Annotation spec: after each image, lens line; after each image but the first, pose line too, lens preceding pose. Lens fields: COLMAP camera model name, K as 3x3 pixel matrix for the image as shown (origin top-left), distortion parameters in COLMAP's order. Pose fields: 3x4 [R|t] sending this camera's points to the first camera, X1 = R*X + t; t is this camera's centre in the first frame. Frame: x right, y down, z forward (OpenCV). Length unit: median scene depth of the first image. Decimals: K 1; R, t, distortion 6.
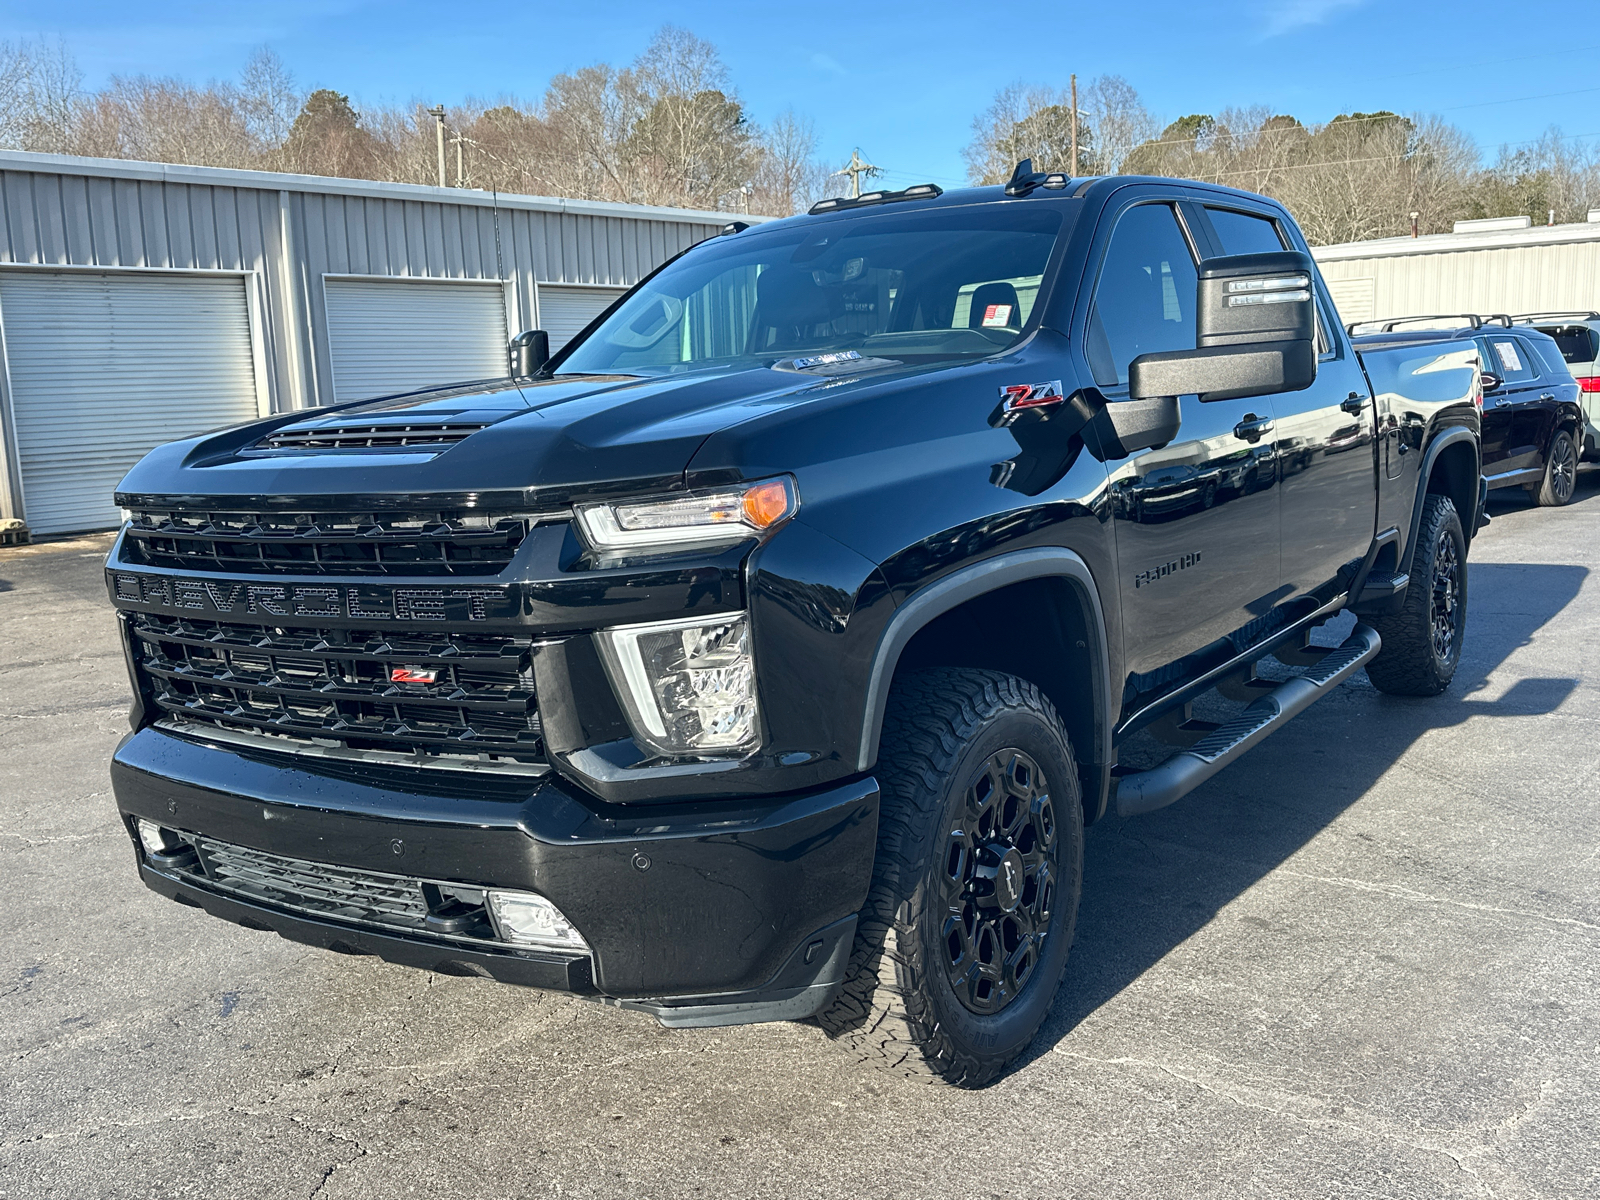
lens RADIAL K [[1505.3, 0, 797.3], [0, 1505.3, 597.8], [0, 0, 1]] dist [0.013733, 0.000000]
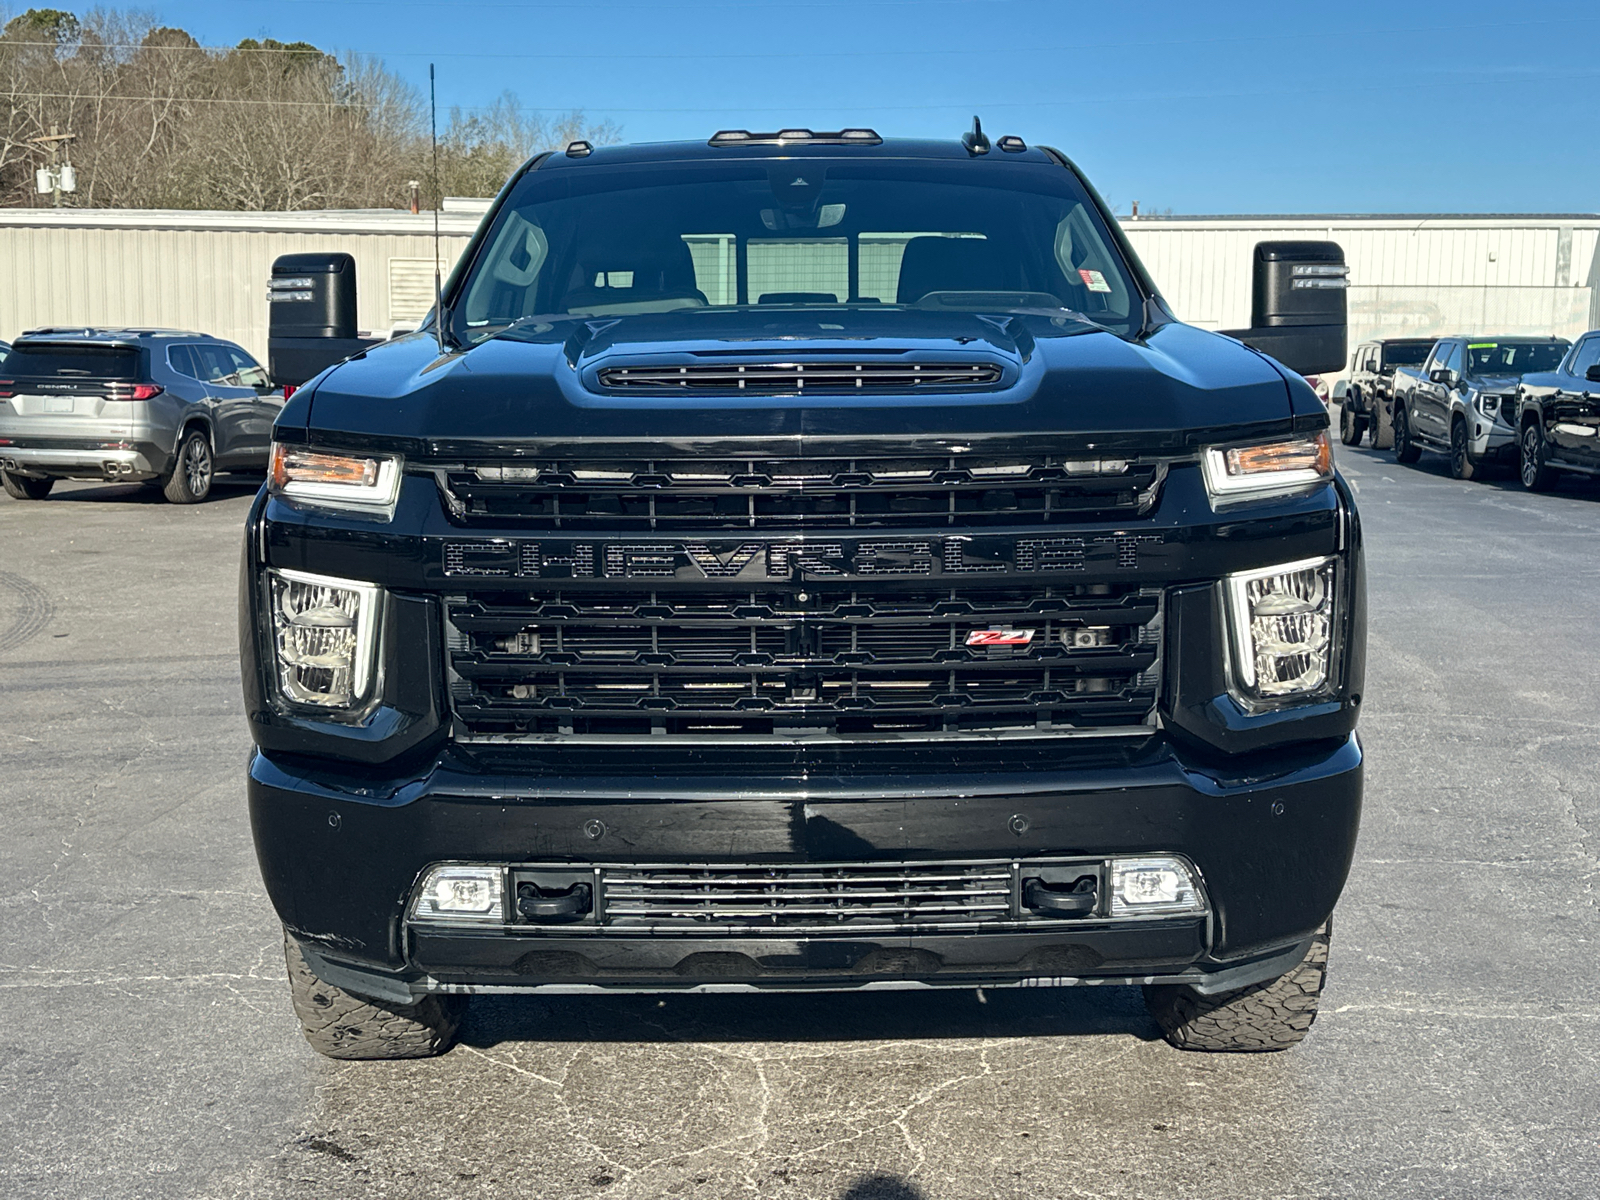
lens RADIAL K [[2032.3, 0, 810.8], [0, 2032.3, 607.9], [0, 0, 1]] dist [0.058162, 0.000000]
pose [[0.812048, -0.022625, 0.583152, -1.050430], [0.042360, 0.998898, -0.020232, 0.053905], [-0.582052, 0.041132, 0.812111, 0.075860]]
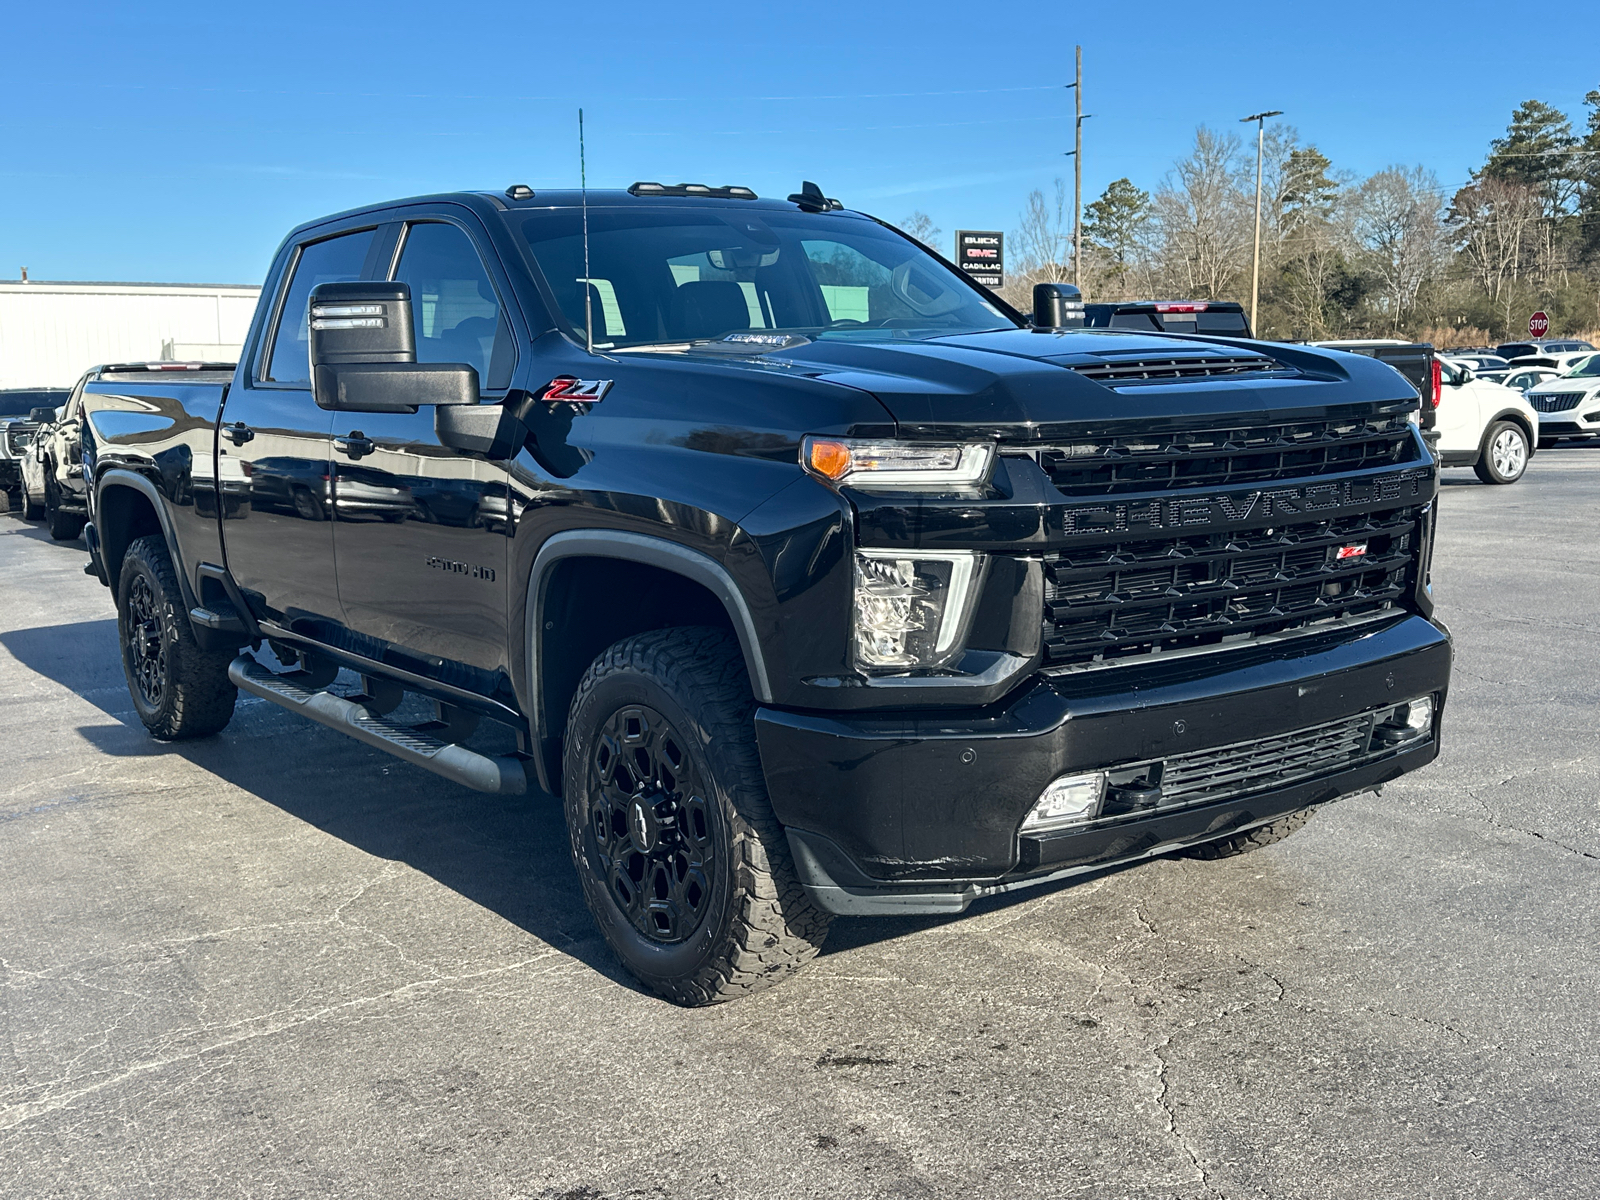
lens RADIAL K [[1700.5, 0, 805.6], [0, 1700.5, 591.5], [0, 0, 1]] dist [0.048646, 0.000000]
pose [[0.314126, -0.071034, 0.946720, -1.737964], [0.145901, 0.988963, 0.025792, -0.018242], [-0.938103, 0.130025, 0.321023, 0.968646]]
